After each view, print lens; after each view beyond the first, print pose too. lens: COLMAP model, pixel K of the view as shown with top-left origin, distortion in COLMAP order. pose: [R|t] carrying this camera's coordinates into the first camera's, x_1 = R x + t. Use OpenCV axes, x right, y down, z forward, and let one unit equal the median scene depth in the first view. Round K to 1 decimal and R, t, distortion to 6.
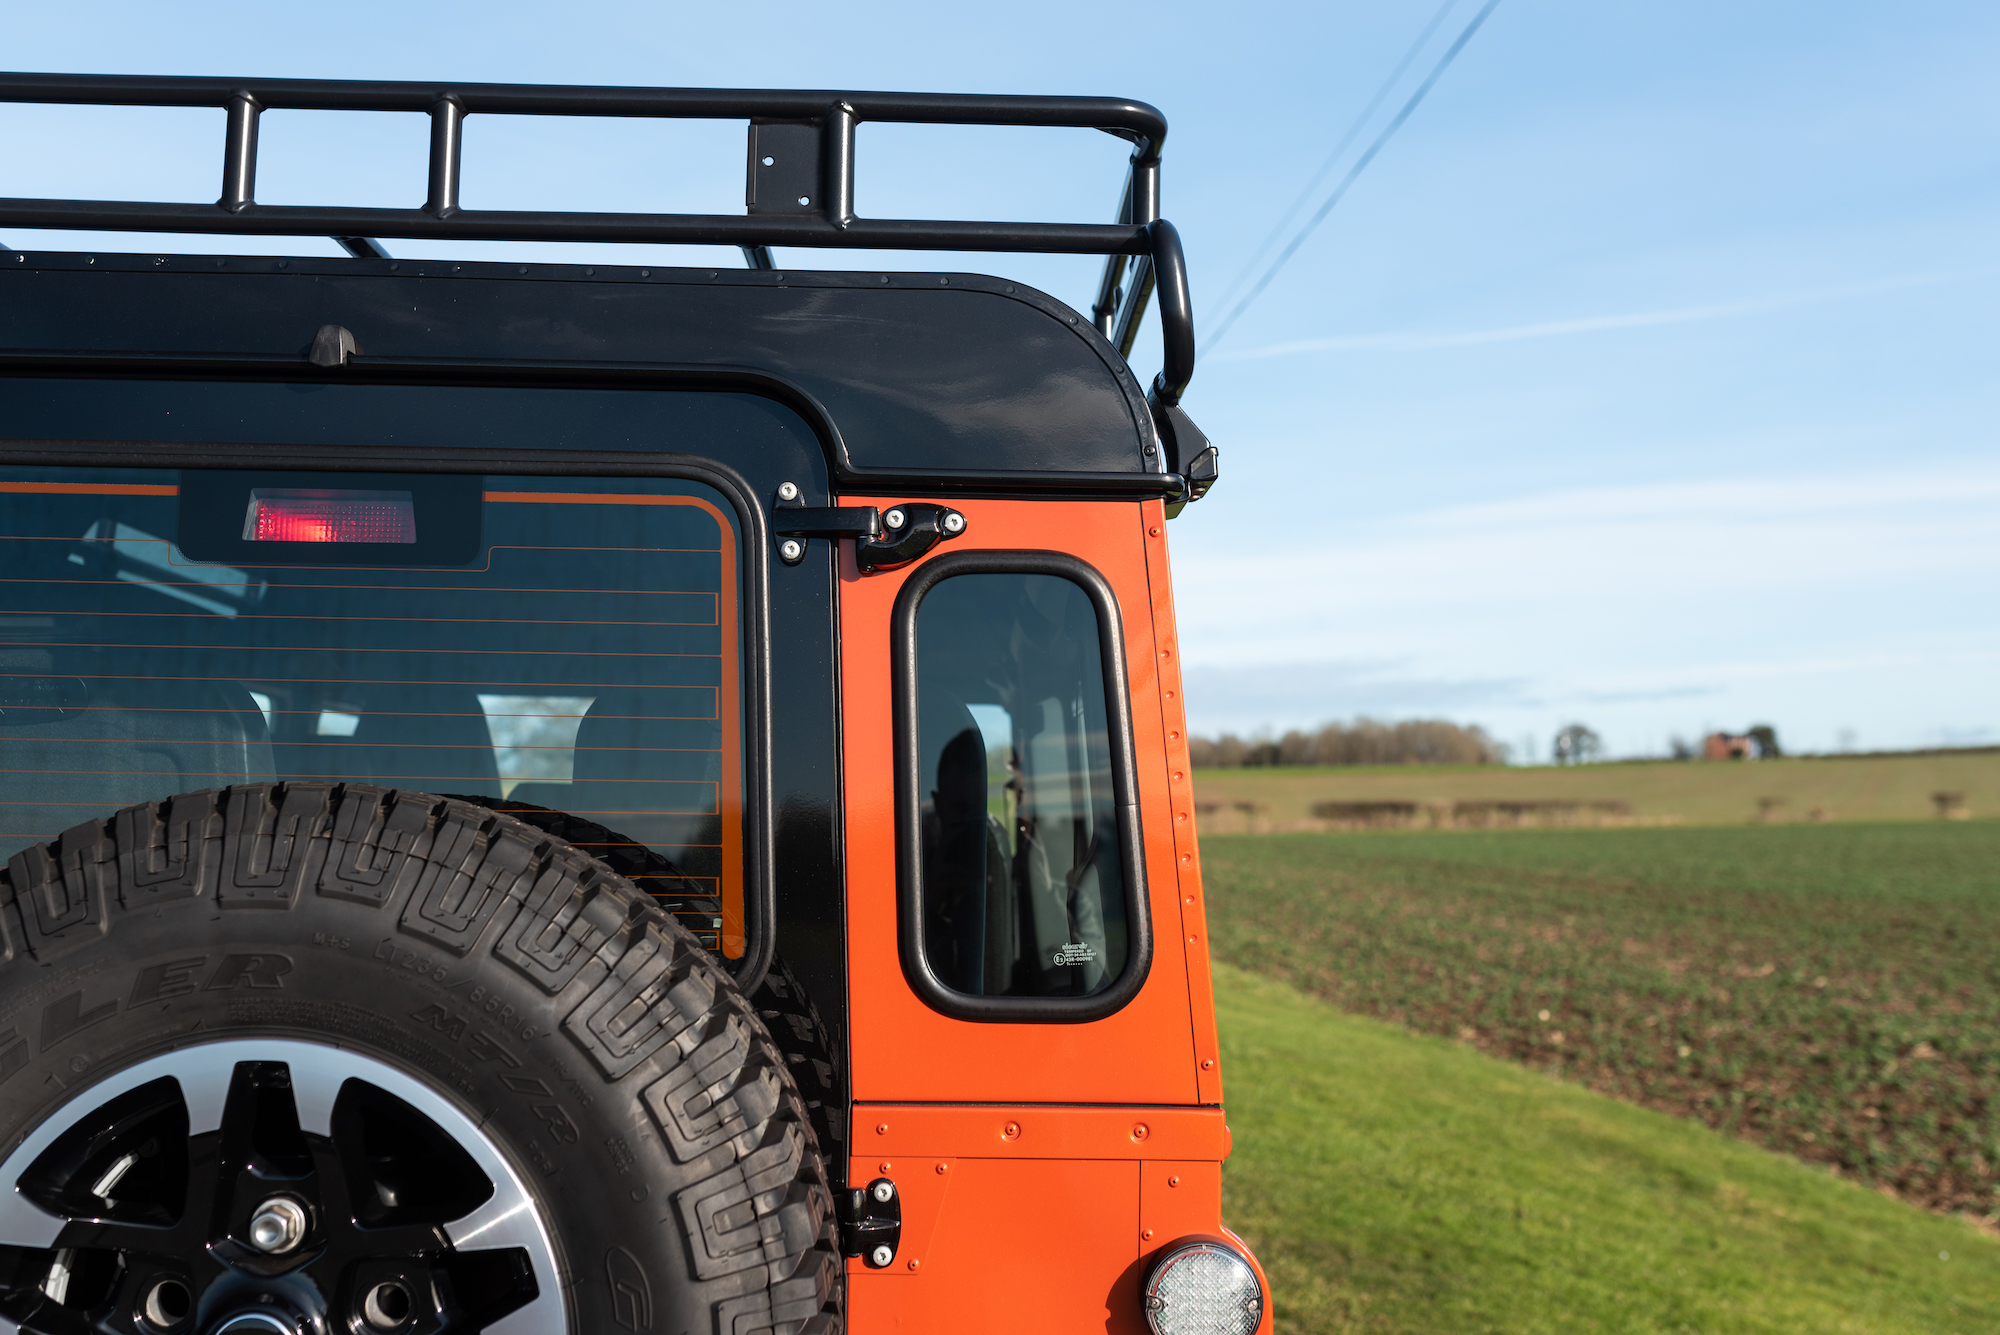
lens RADIAL K [[2013.2, 0, 1000.4], [0, 2013.2, 658.6], [0, 0, 1]] dist [0.003552, -0.003882]
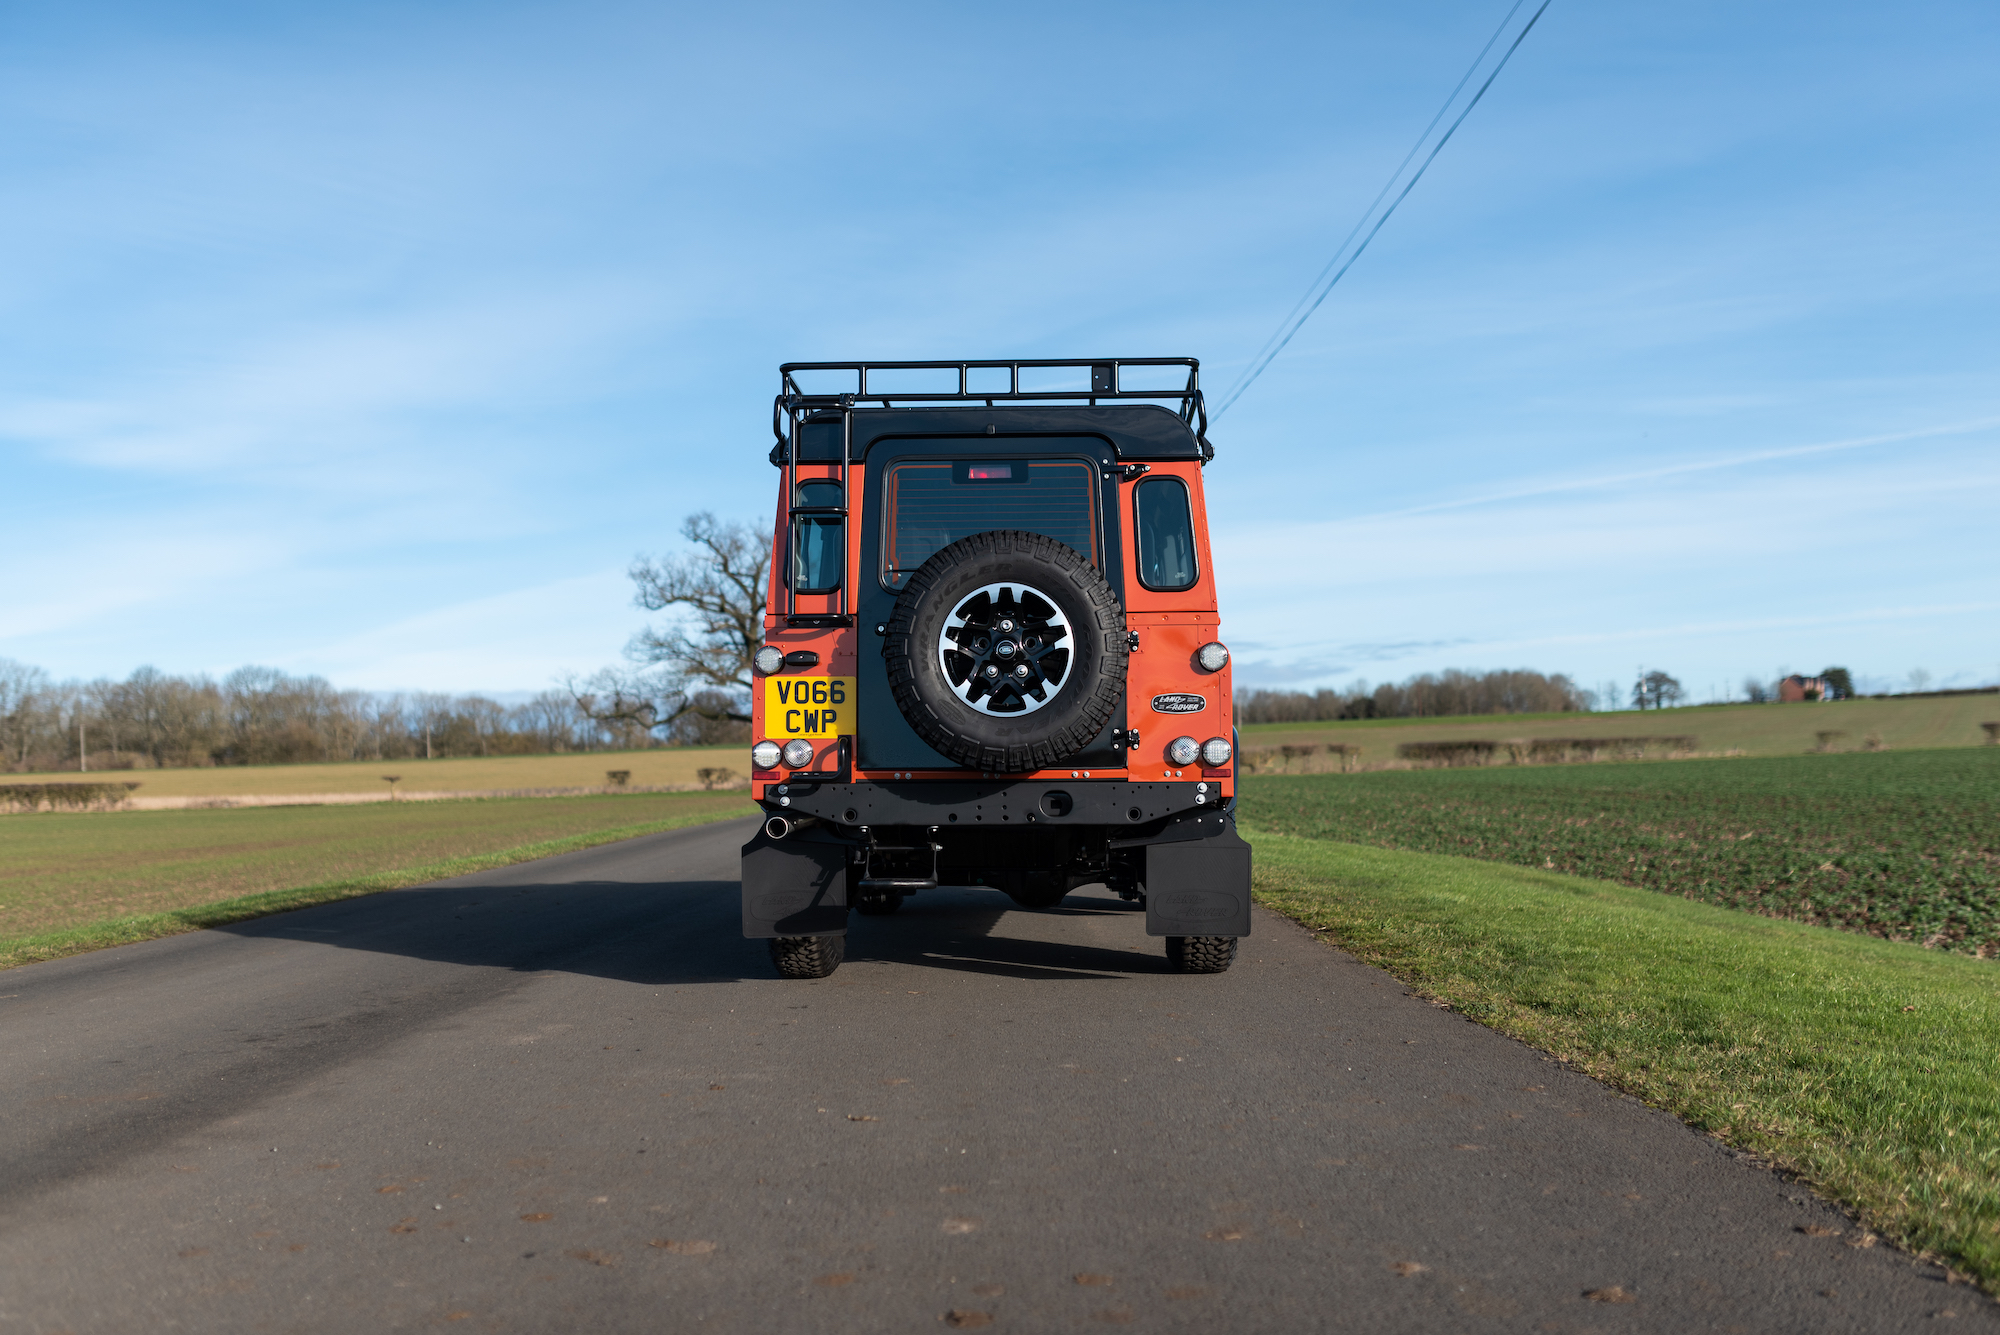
lens RADIAL K [[1945.8, 0, 1003.9], [0, 1945.8, 686.6], [0, 0, 1]] dist [0.003908, -0.003070]
pose [[0.998247, -0.025638, -0.053341, -0.092648], [0.027117, 0.999262, 0.027197, 0.208240], [0.052605, -0.028596, 0.998206, -2.373505]]
